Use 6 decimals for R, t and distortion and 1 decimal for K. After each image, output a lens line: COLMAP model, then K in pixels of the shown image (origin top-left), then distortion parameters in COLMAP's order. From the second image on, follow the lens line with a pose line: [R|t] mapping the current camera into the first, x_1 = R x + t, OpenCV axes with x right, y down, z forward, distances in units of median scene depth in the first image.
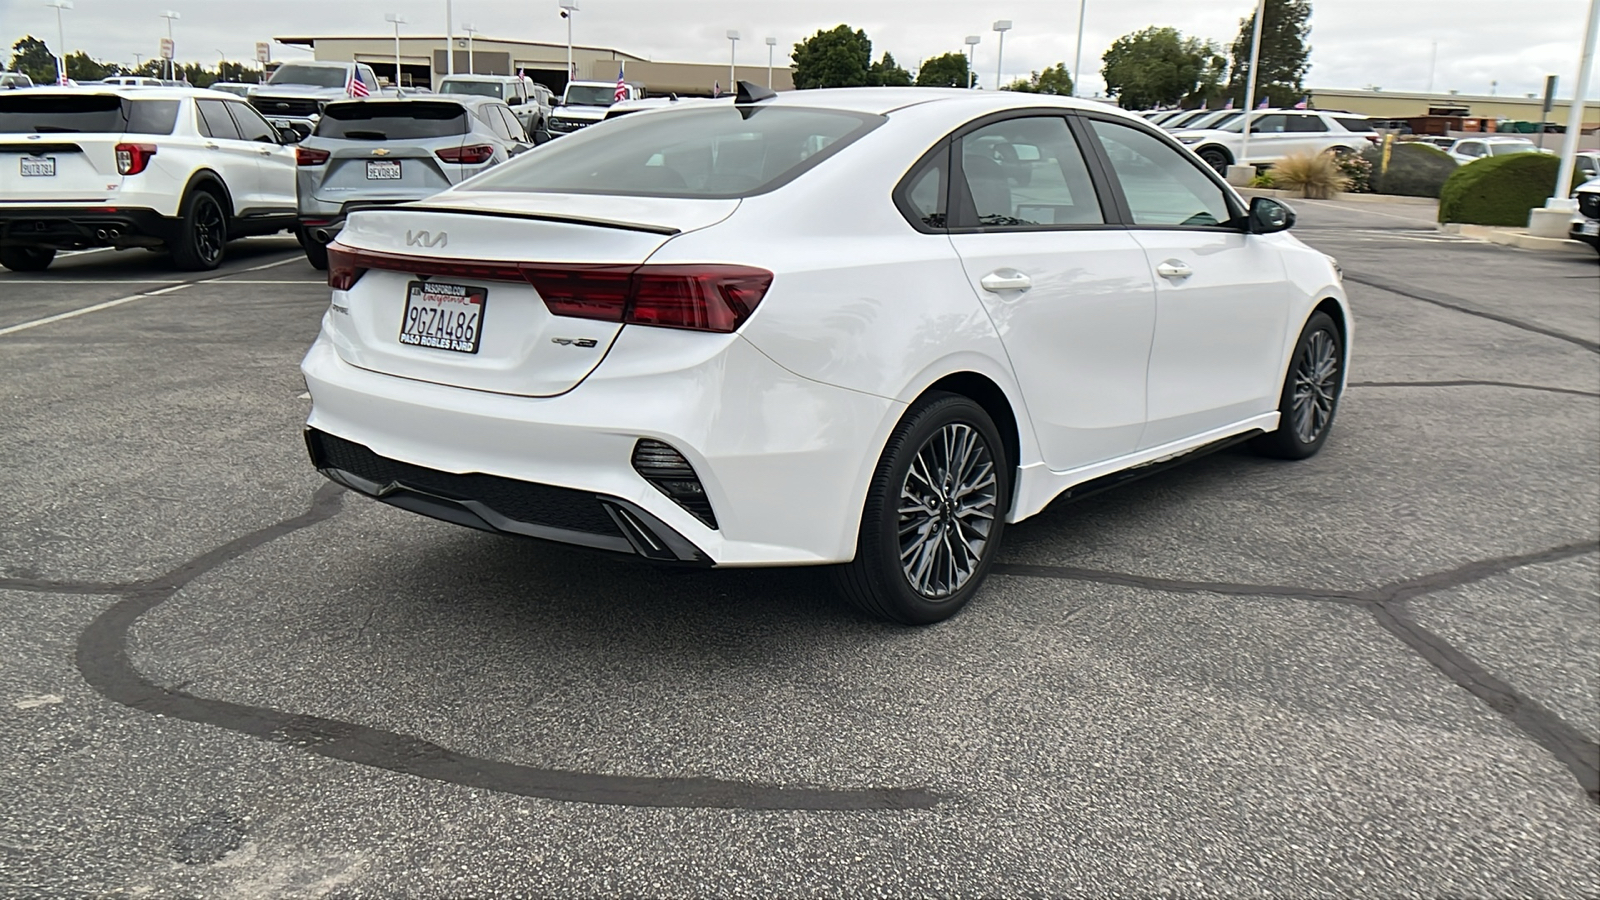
lens RADIAL K [[1368.3, 0, 809.5], [0, 1368.3, 493.5], [0, 0, 1]] dist [0.005307, -0.018880]
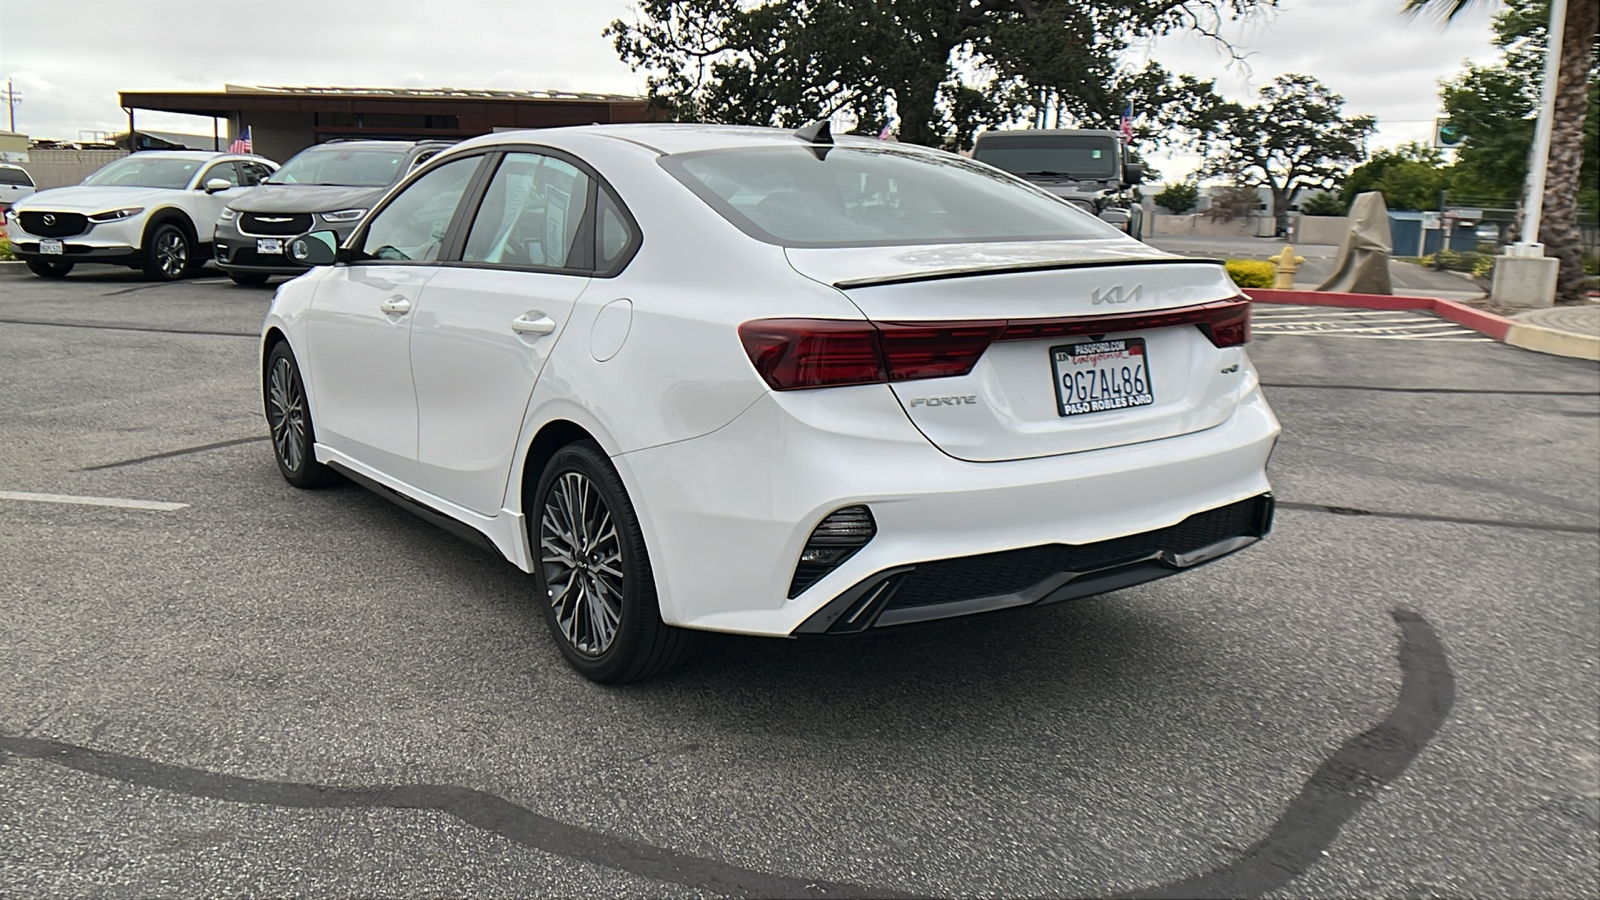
lens RADIAL K [[1368.3, 0, 809.5], [0, 1368.3, 493.5], [0, 0, 1]] dist [0.005307, -0.018880]
pose [[0.269795, -0.223361, 0.936654, -0.320340], [0.230555, 0.959415, 0.162379, -0.066025], [-0.934909, 0.172141, 0.310342, 0.240498]]
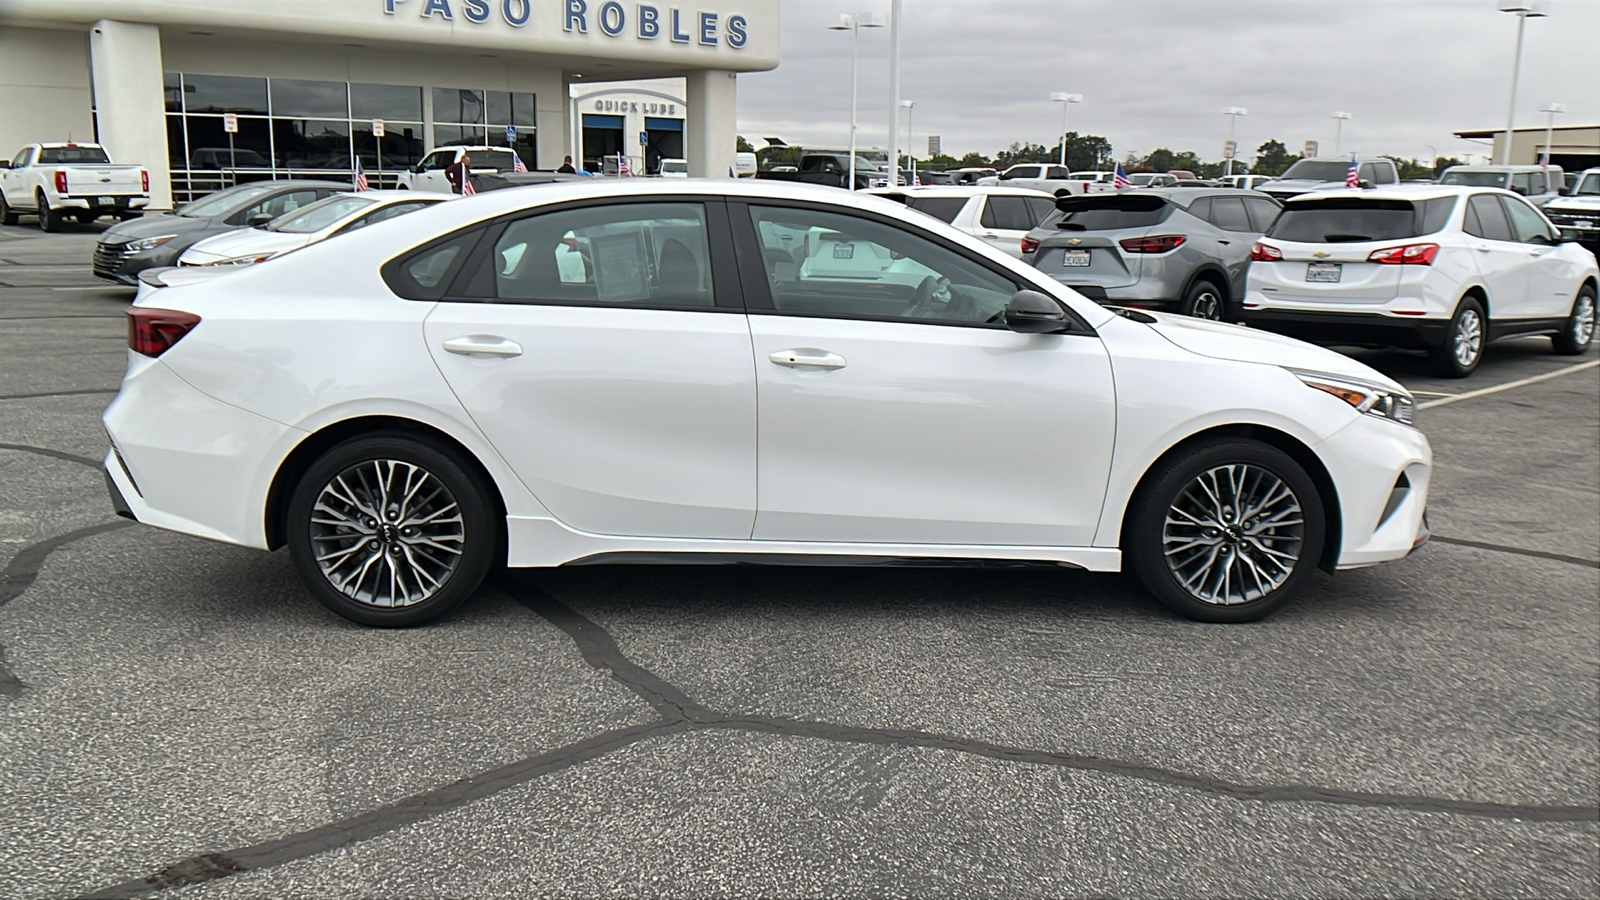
lens RADIAL K [[1368.3, 0, 809.5], [0, 1368.3, 493.5], [0, 0, 1]] dist [0.005307, -0.018880]
pose [[0.690342, 0.137942, -0.710211, 0.338538], [-0.184122, 0.982831, 0.011921, -0.029152], [0.699662, 0.122536, 0.703888, 0.121141]]
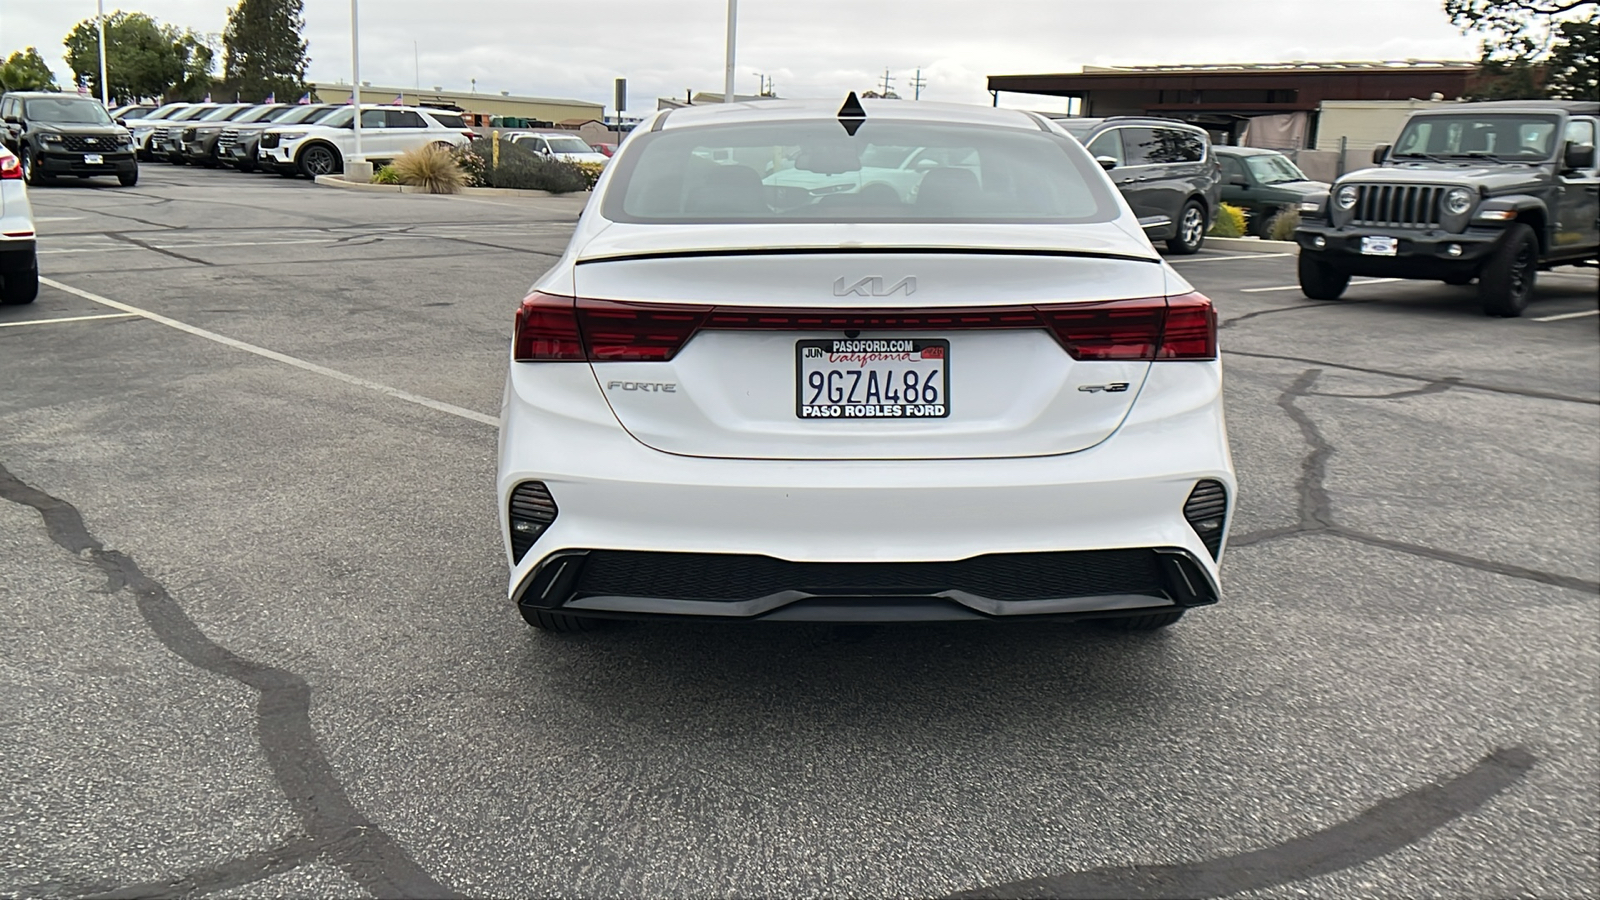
lens RADIAL K [[1368.3, 0, 809.5], [0, 1368.3, 493.5], [0, 0, 1]] dist [0.005307, -0.018880]
pose [[0.768143, -0.162259, 0.619377, -0.215376], [0.159475, 0.985355, 0.060356, -0.030900], [-0.620100, 0.052413, 0.782770, 0.101854]]
